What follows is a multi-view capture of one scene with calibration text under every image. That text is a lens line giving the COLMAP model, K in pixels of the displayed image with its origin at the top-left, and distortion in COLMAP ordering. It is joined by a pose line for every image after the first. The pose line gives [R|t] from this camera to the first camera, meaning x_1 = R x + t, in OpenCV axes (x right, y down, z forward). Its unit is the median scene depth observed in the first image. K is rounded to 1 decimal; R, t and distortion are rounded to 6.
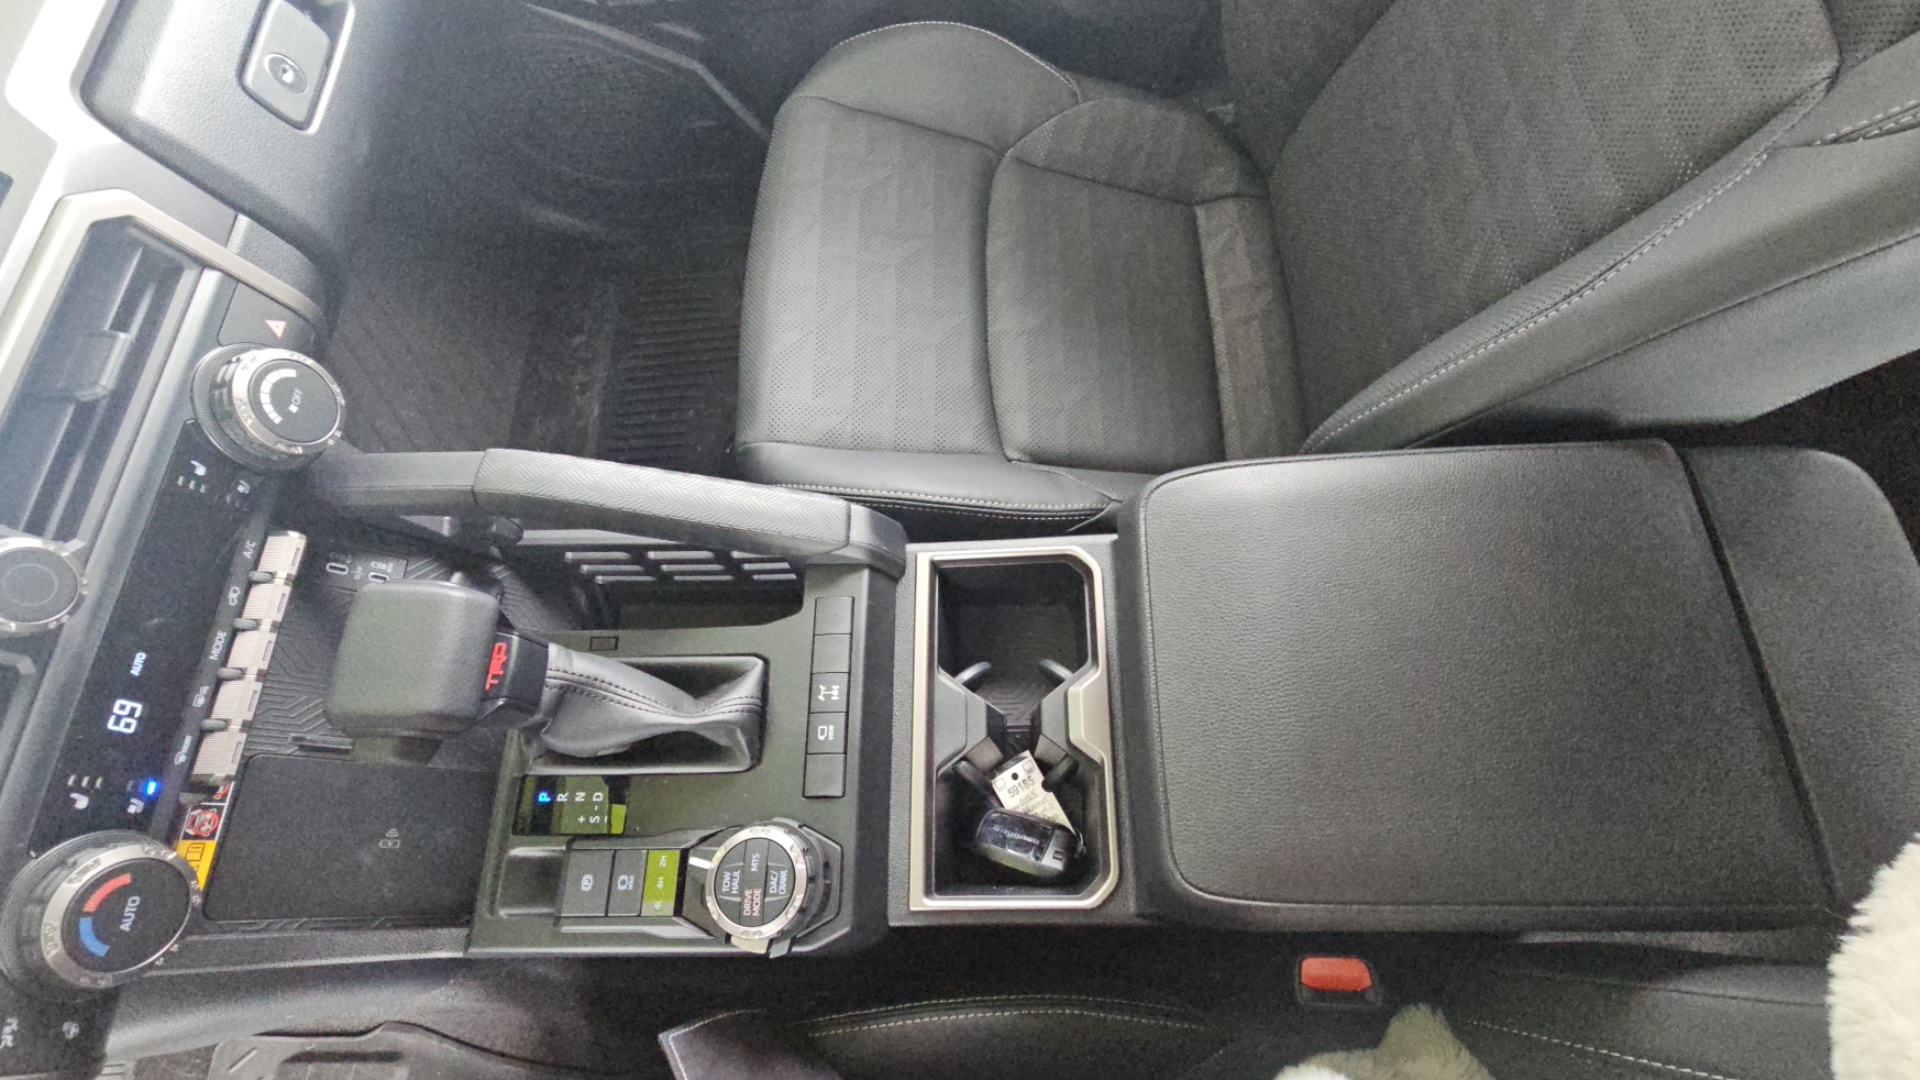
lens RADIAL K [[855.0, 0, 981.8], [0, 855.0, 544.0], [0, 0, 1]] dist [0.002234, -0.002061]
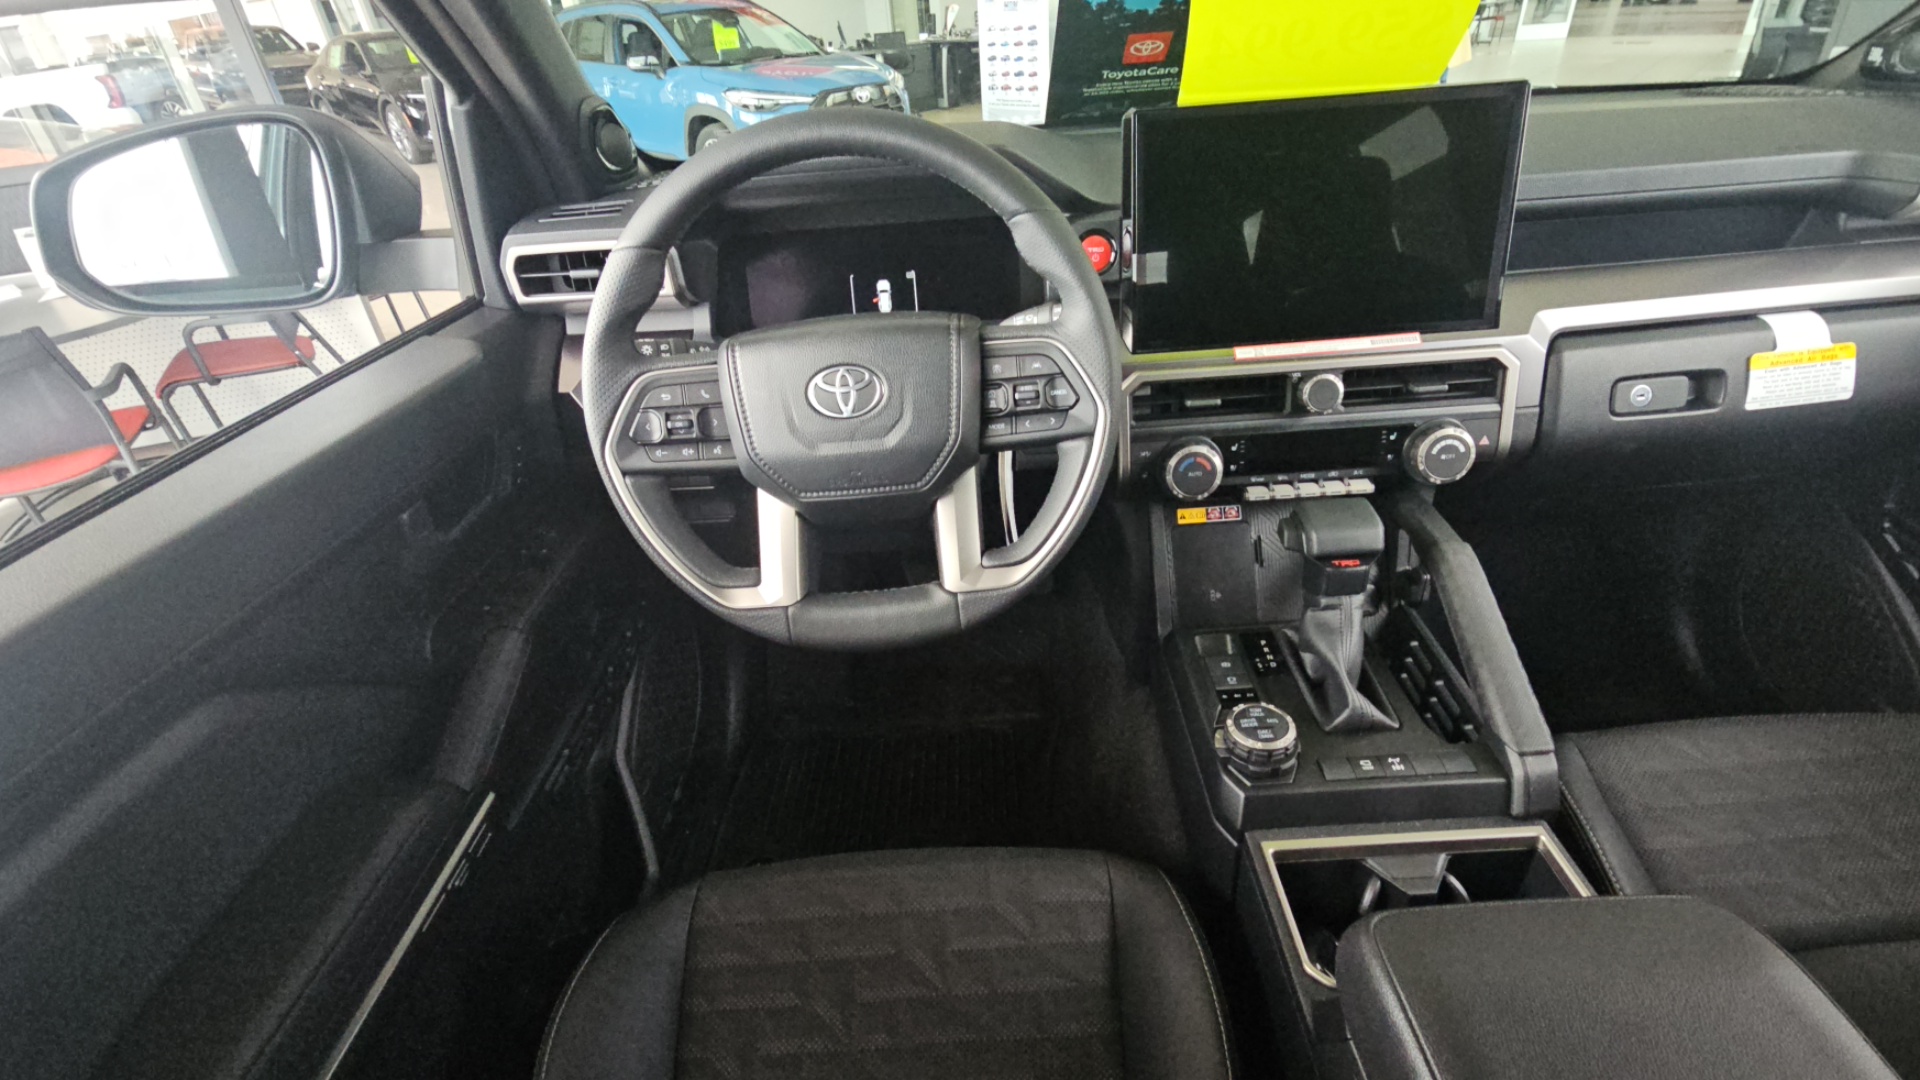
lens RADIAL K [[856.6, 0, 984.9], [0, 856.6, 541.3], [0, 0, 1]] dist [0.000138, -0.001623]
pose [[0.013832, 0.592063, -0.805773, 0.822991], [-0.904907, 0.350240, 0.241815, 0.369263], [0.425384, 0.725805, 0.540607, -0.316208]]
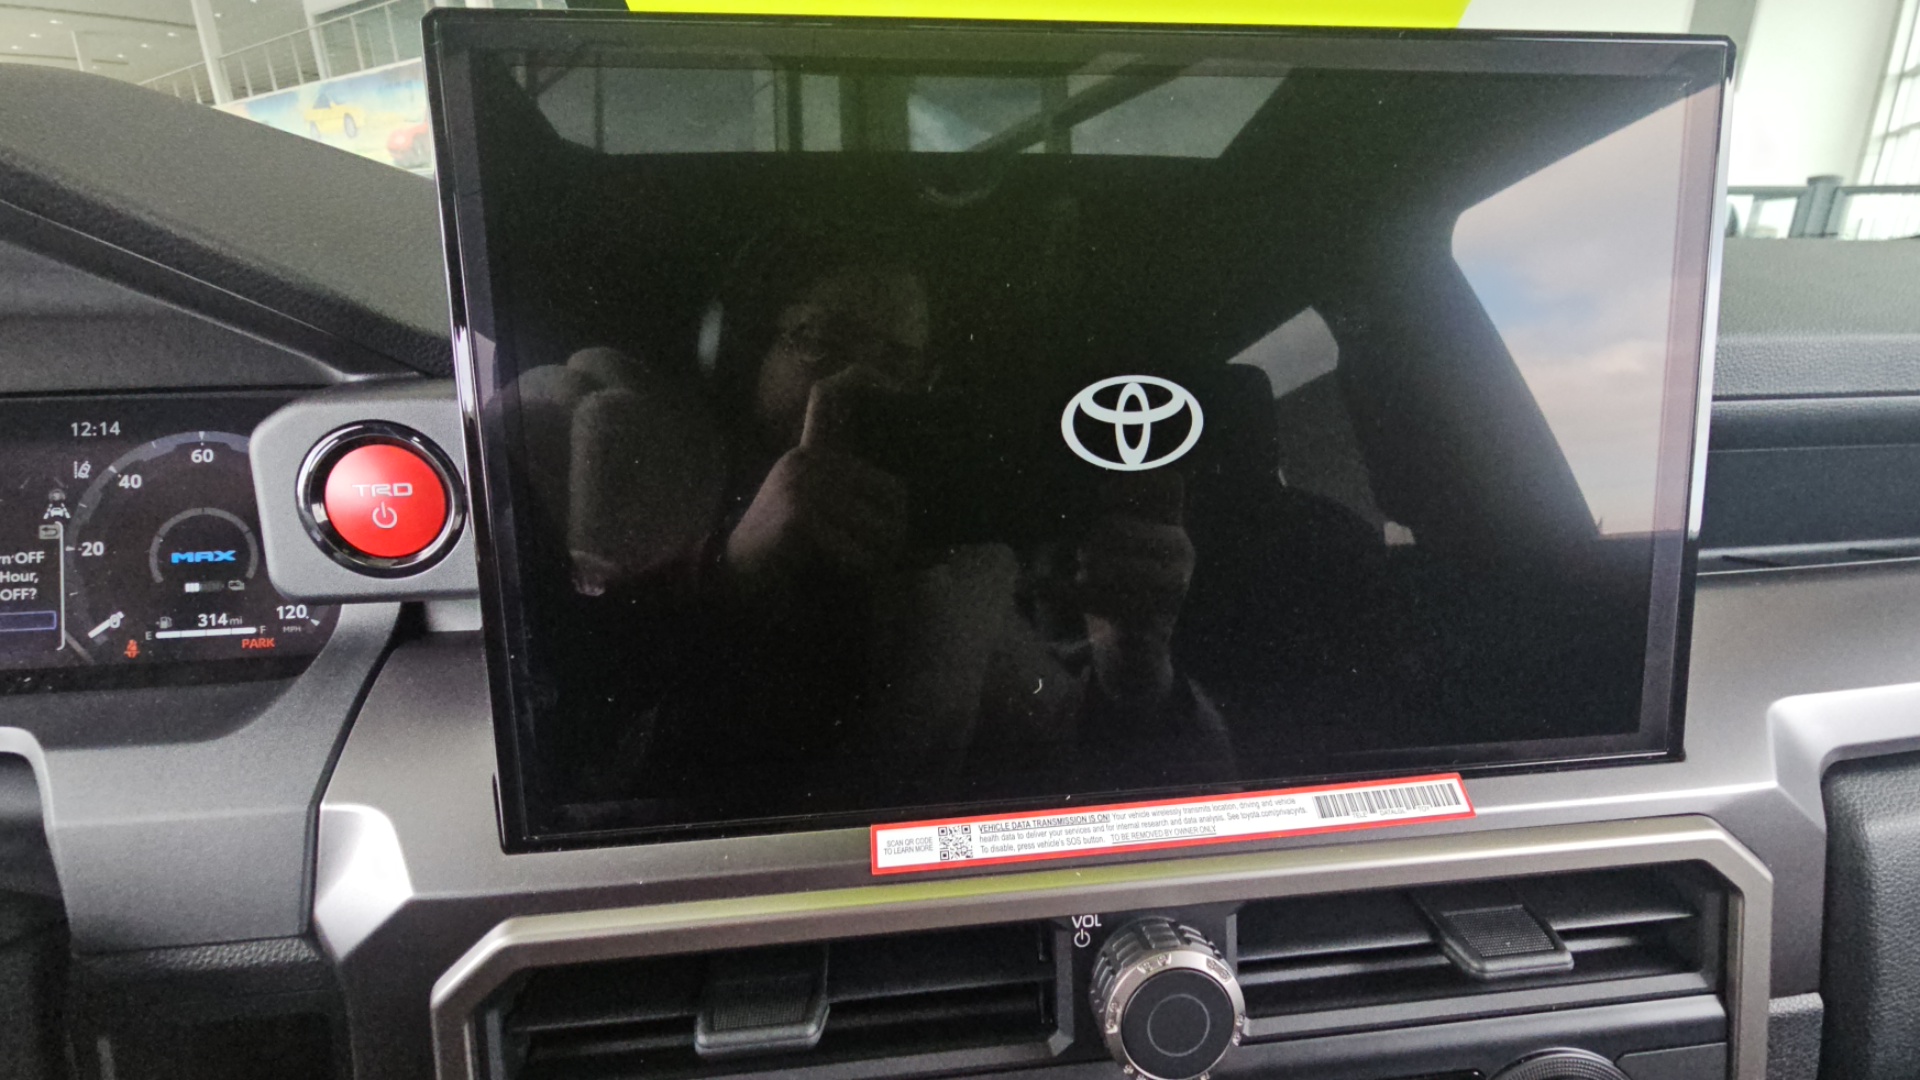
lens RADIAL K [[874.9, 0, 982.2], [0, 874.9, 539.5], [0, 0, 1]] dist [0.001645, -0.001051]
pose [[0.107342, 0.391525, -0.913885, -0.519802], [-0.925812, 0.374435, 0.051672, 0.010045], [0.362421, 0.840540, 0.402671, 0.283767]]
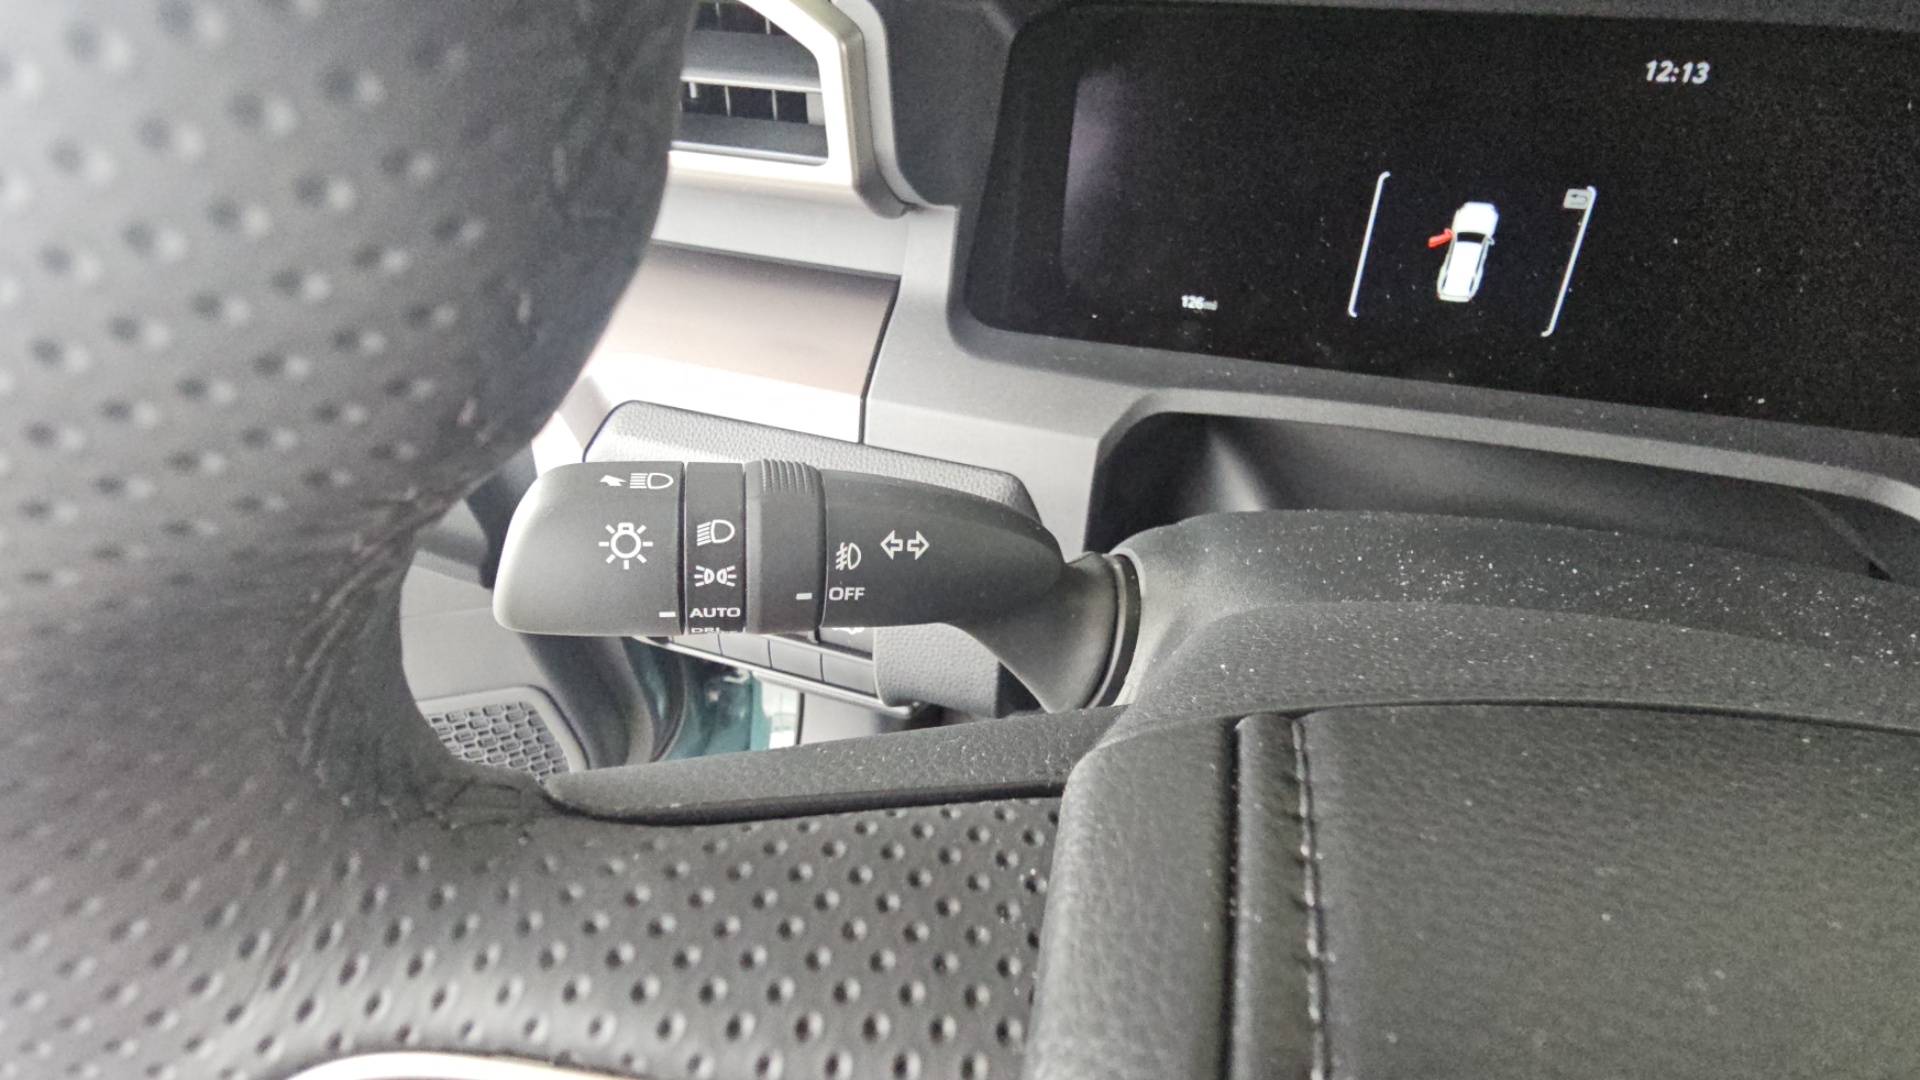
lens RADIAL K [[867.2, 0, 963.1], [0, 867.2, 534.3], [0, 0, 1]] dist [-0.001507, -0.000697]
pose [[-0.300894, 0.687876, -0.660522, -0.537789], [-0.872438, 0.081151, 0.481941, 0.947589], [0.385117, 0.721278, 0.575711, -0.107550]]
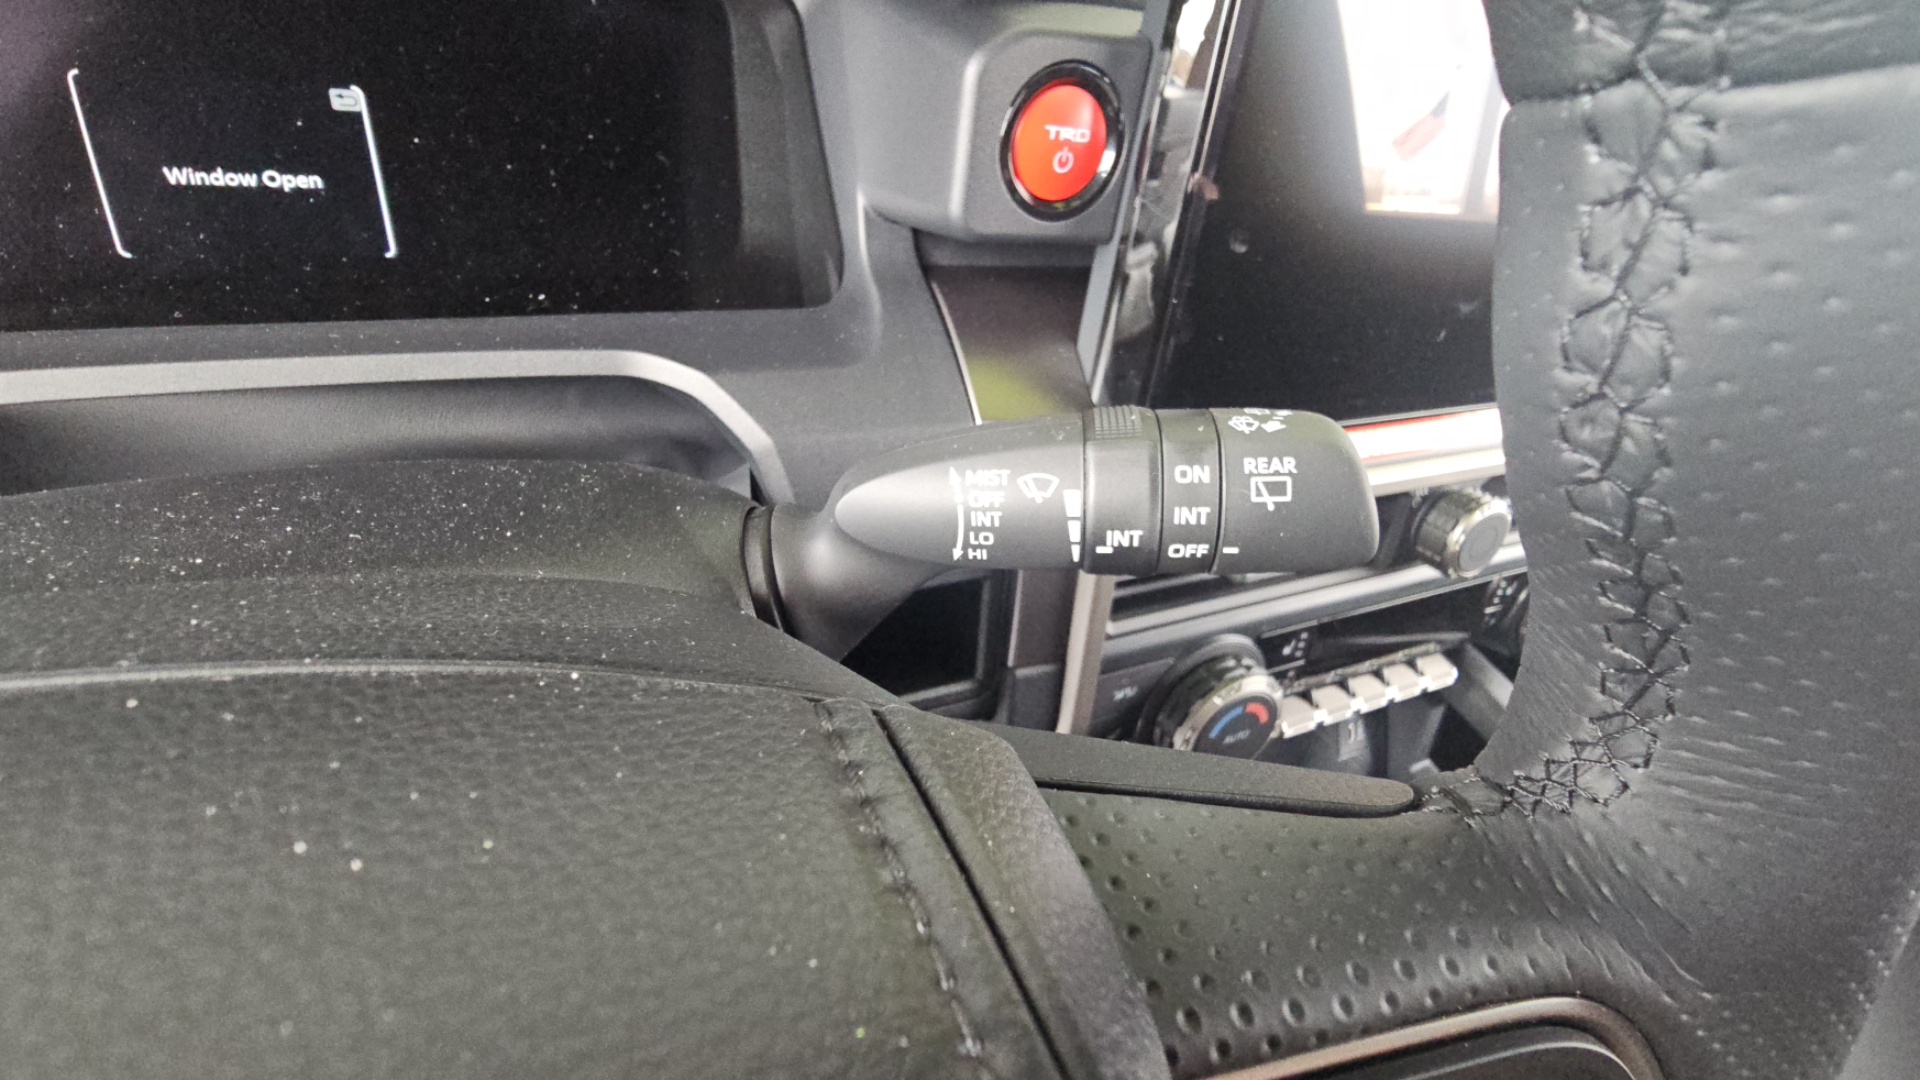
lens RADIAL K [[871.9, 0, 963.7], [0, 871.9, 548.7], [0, 0, 1]] dist [-0.001929, -0.001300]
pose [[0.383716, 0.711920, -0.588160, -0.561566], [-0.917010, 0.368851, -0.151794, 0.635920], [0.108878, 0.597594, 0.794372, 0.032748]]
